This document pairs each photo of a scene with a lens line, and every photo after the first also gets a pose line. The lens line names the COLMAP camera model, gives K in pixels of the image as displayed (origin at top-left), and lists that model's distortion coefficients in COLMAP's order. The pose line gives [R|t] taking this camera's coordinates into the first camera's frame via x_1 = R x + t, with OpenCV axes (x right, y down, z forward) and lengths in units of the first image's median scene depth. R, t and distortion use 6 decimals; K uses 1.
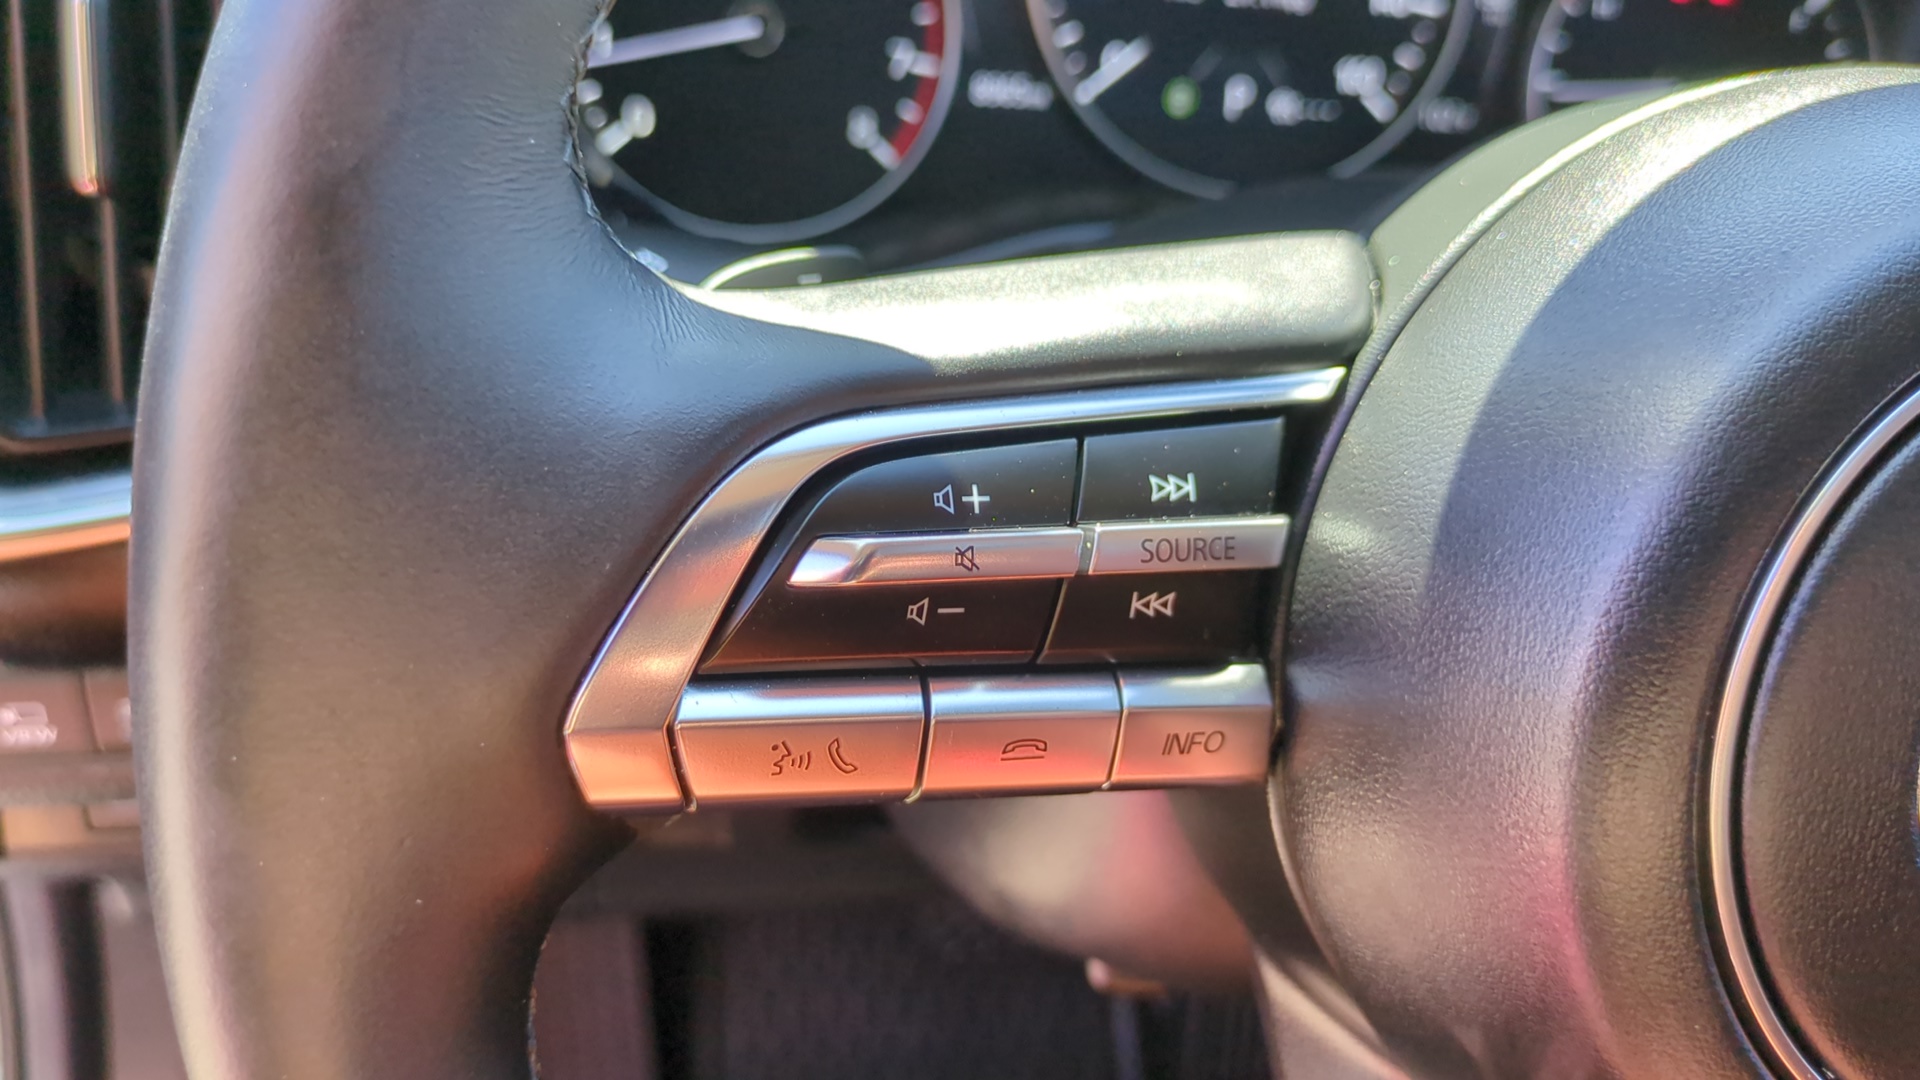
lens RADIAL K [[1649.9, 0, 986.5], [0, 1649.9, 530.4], [0, 0, 1]] dist [0.074576, -0.135006]
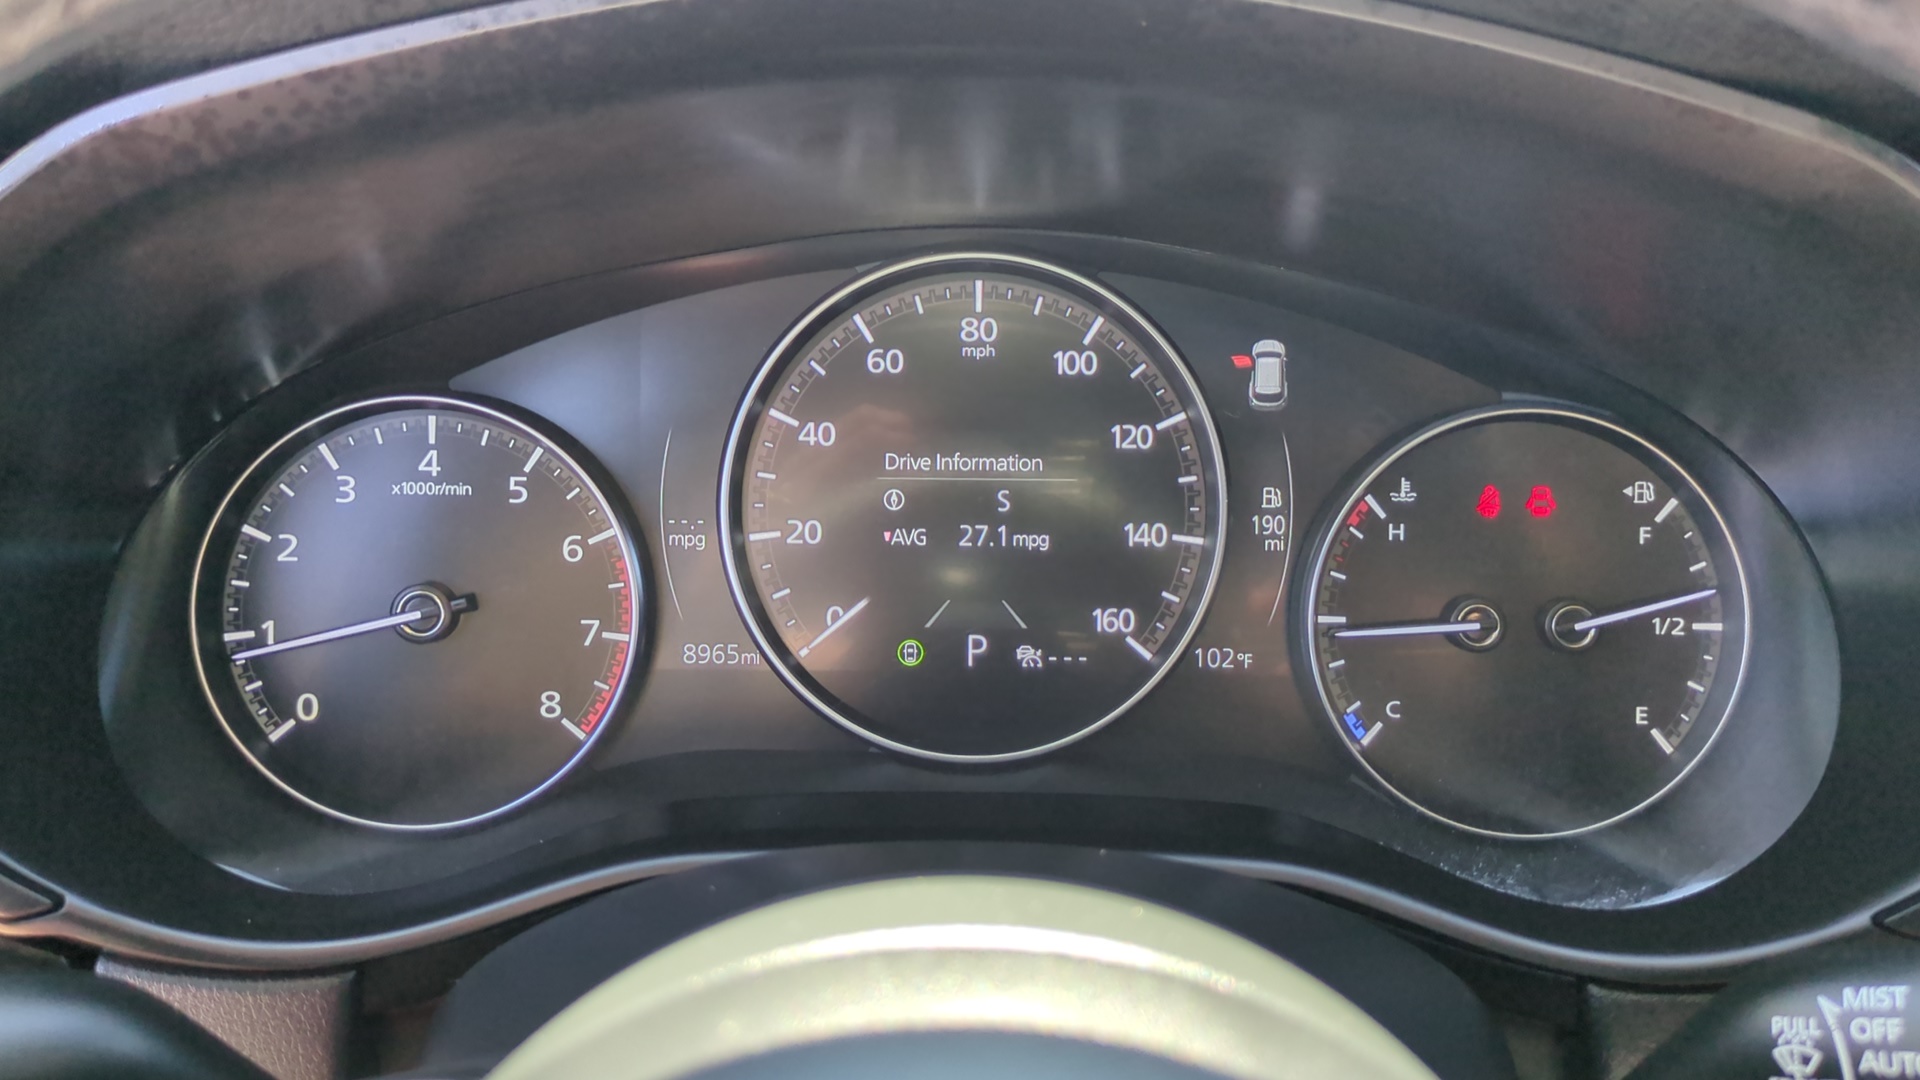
lens RADIAL K [[1649.9, 0, 986.5], [0, 1649.9, 530.4], [0, 0, 1]] dist [0.074576, -0.135006]
pose [[0.982011, -0.031807, -0.186126, 0.774699], [-0.004607, 0.981381, -0.192015, -0.351641], [0.188768, 0.189419, 0.963580, 0.253354]]
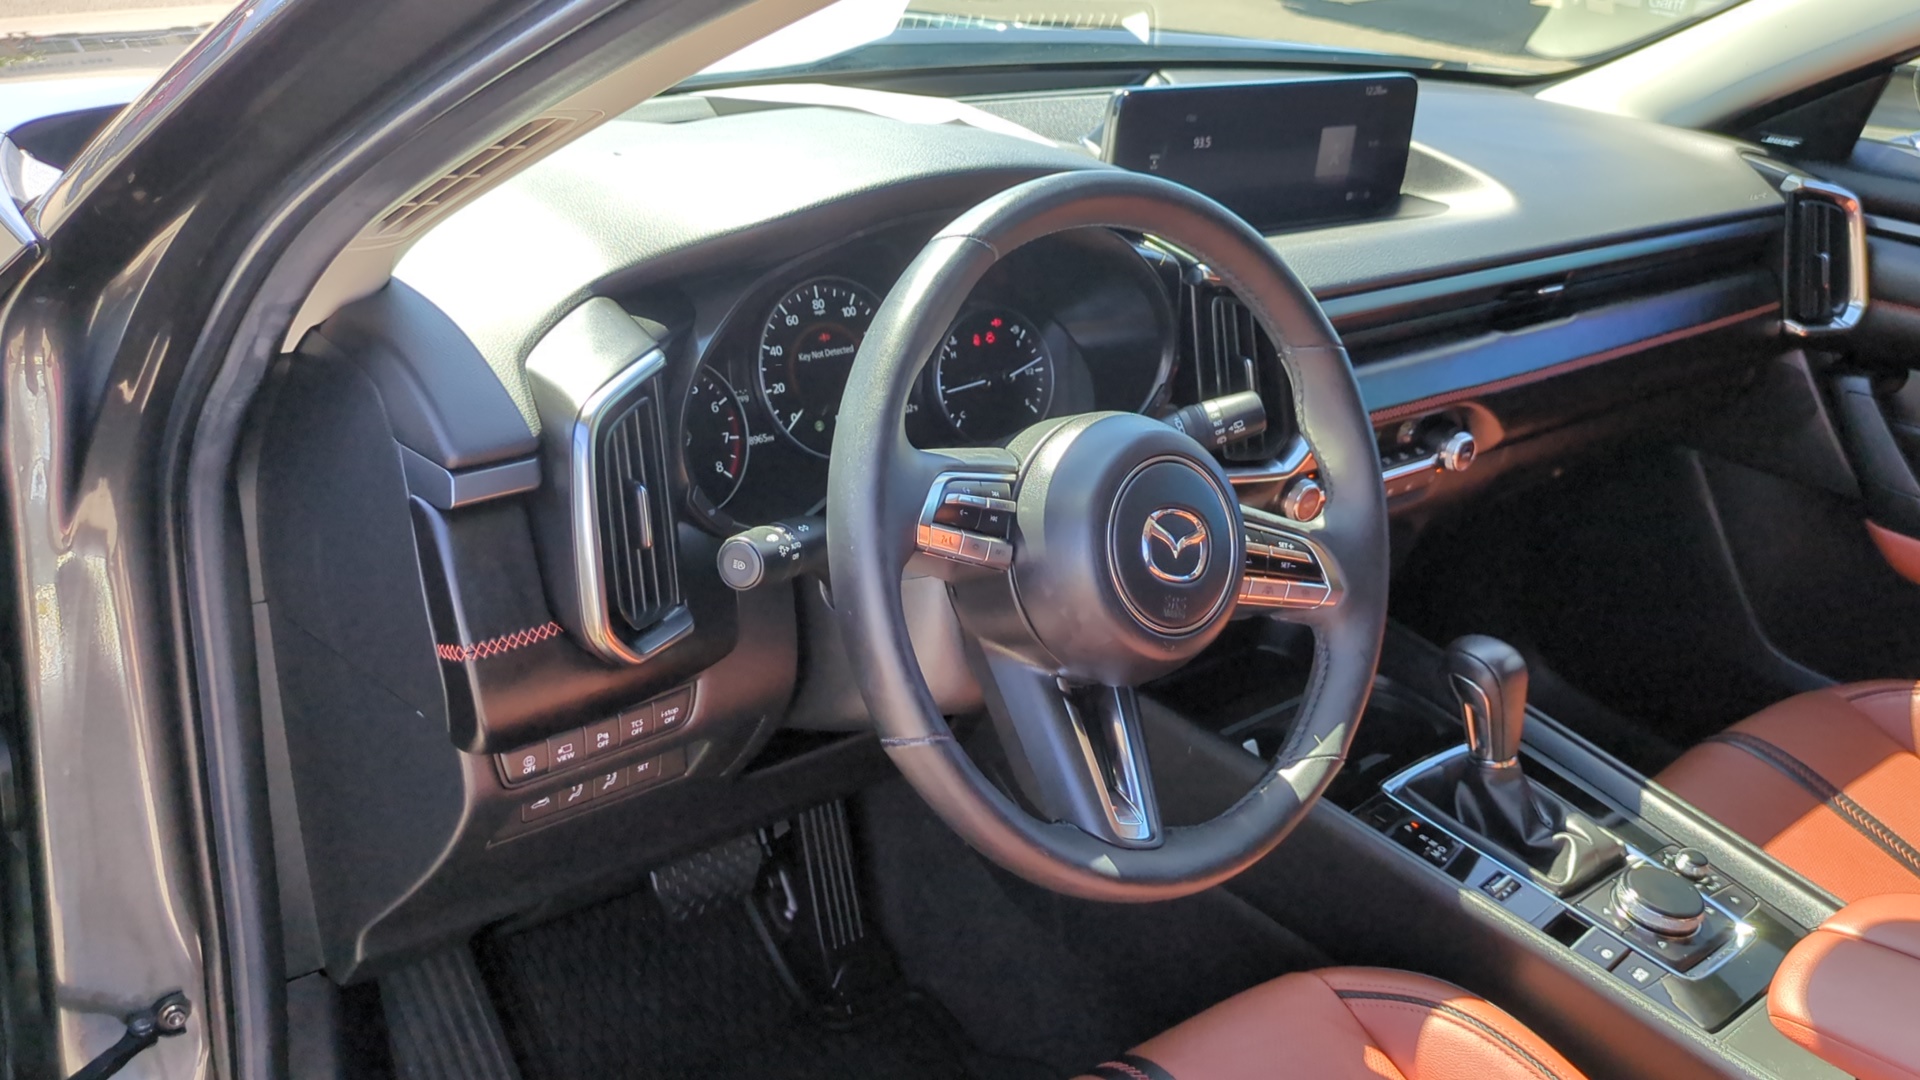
lens RADIAL K [[1639.0, 0, 988.1], [0, 1639.0, 539.8], [0, 0, 1]] dist [0.082822, -0.120660]
pose [[0.854702, -0.245781, 0.457248, -1.967550], [0.283985, 0.958703, -0.015509, 0.037737], [-0.434554, 0.143107, 0.889204, -3.022599]]
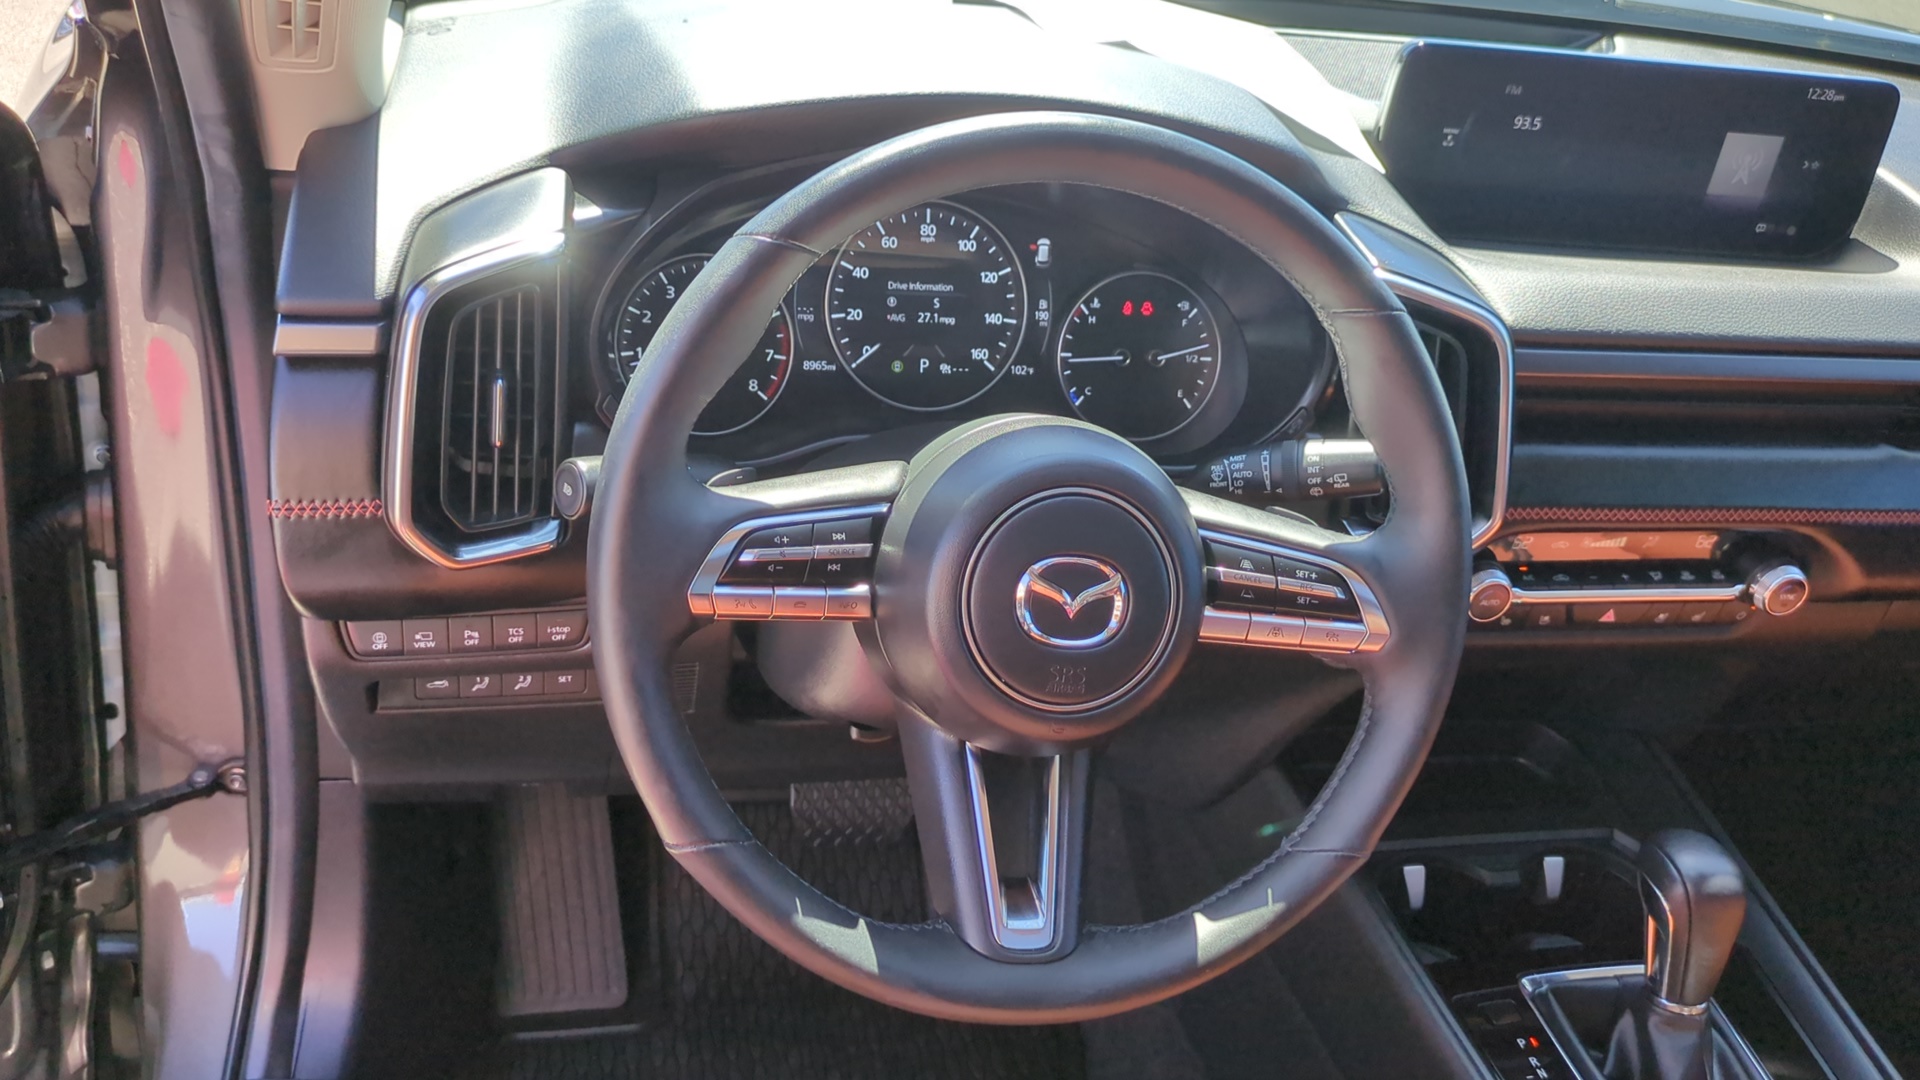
lens RADIAL K [[1649.9, 0, 986.5], [0, 1649.9, 530.4], [0, 0, 1]] dist [0.074576, -0.135006]
pose [[0.997615, -0.016123, 0.067112, 0.195980], [0.018949, 0.998951, -0.041684, 0.124188], [-0.066369, 0.042857, 0.996874, -2.798170]]
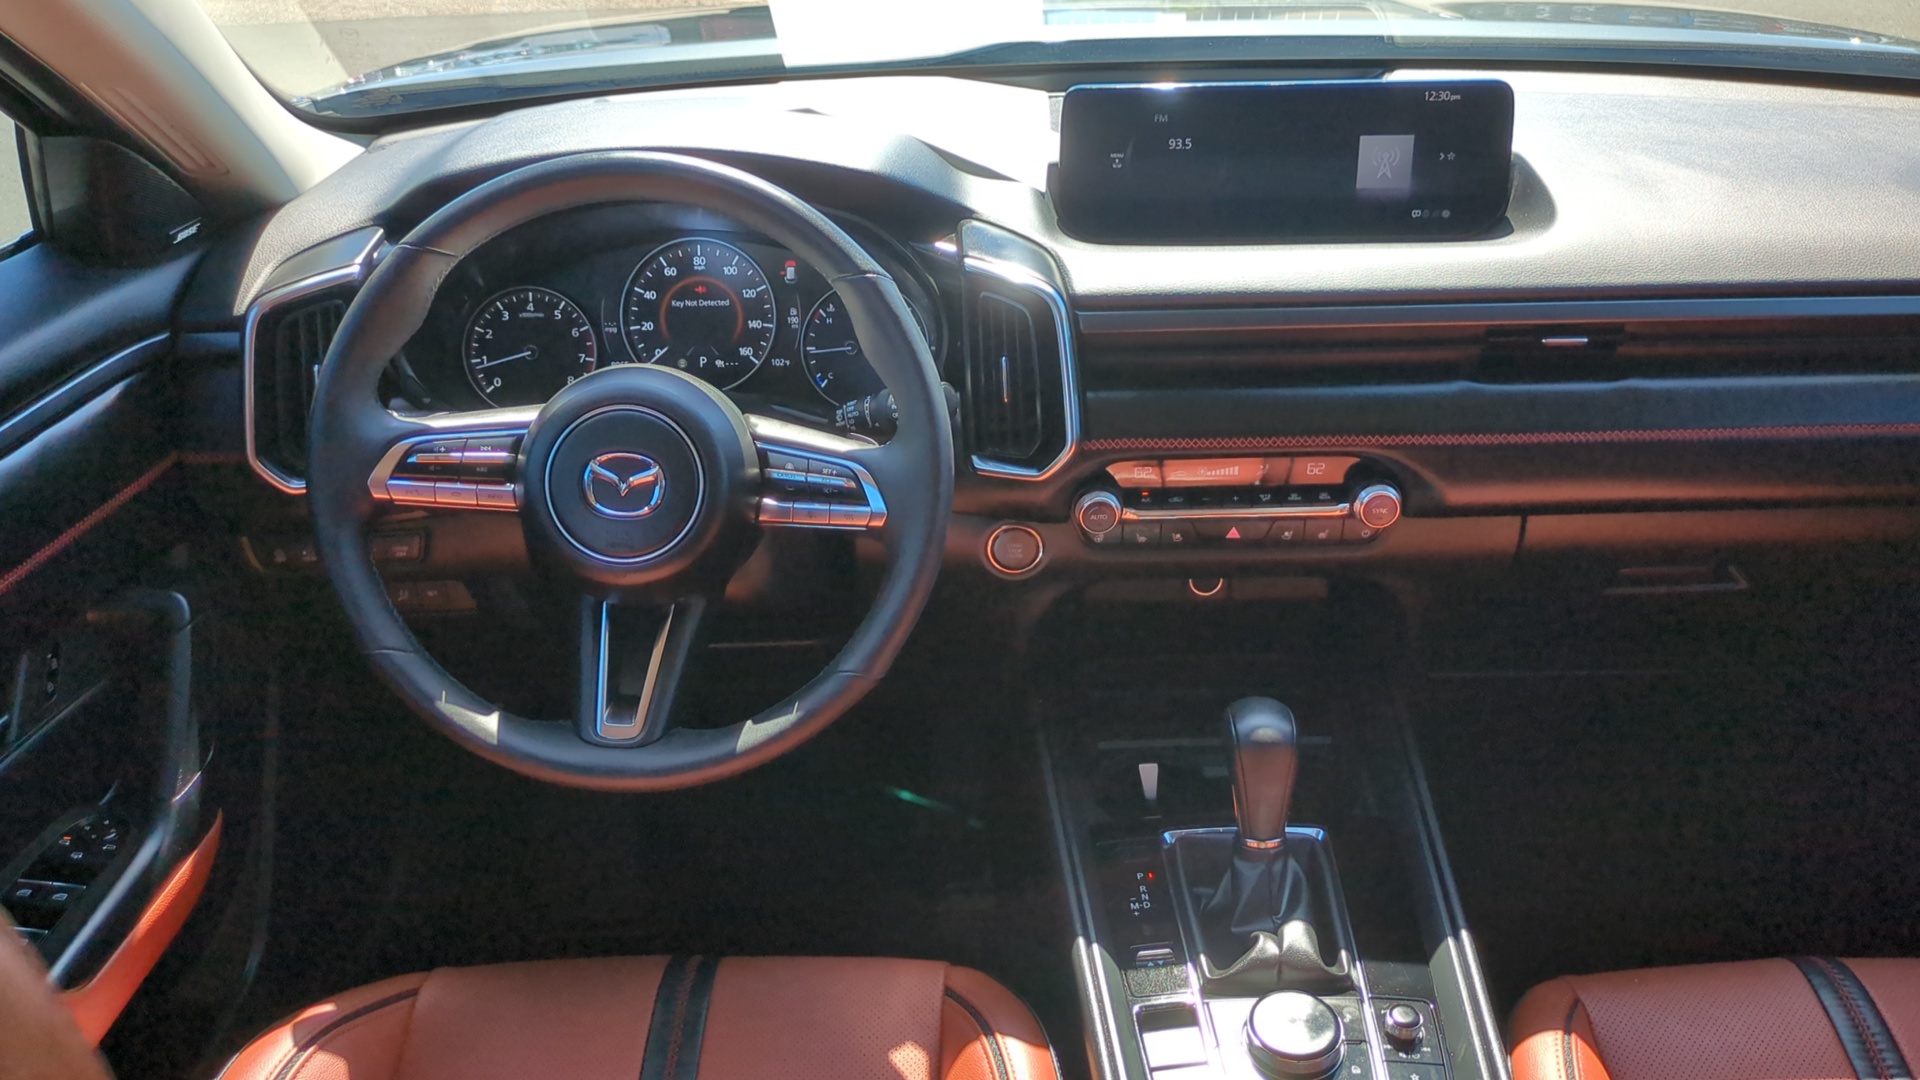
lens RADIAL K [[1649.9, 0, 986.5], [0, 1649.9, 530.4], [0, 0, 1]] dist [0.074576, -0.135006]
pose [[0.980409, -0.047083, -0.191262, 2.803699], [0.023680, 0.992142, -0.122855, 0.962930], [0.195544, 0.115919, 0.973820, -4.059149]]
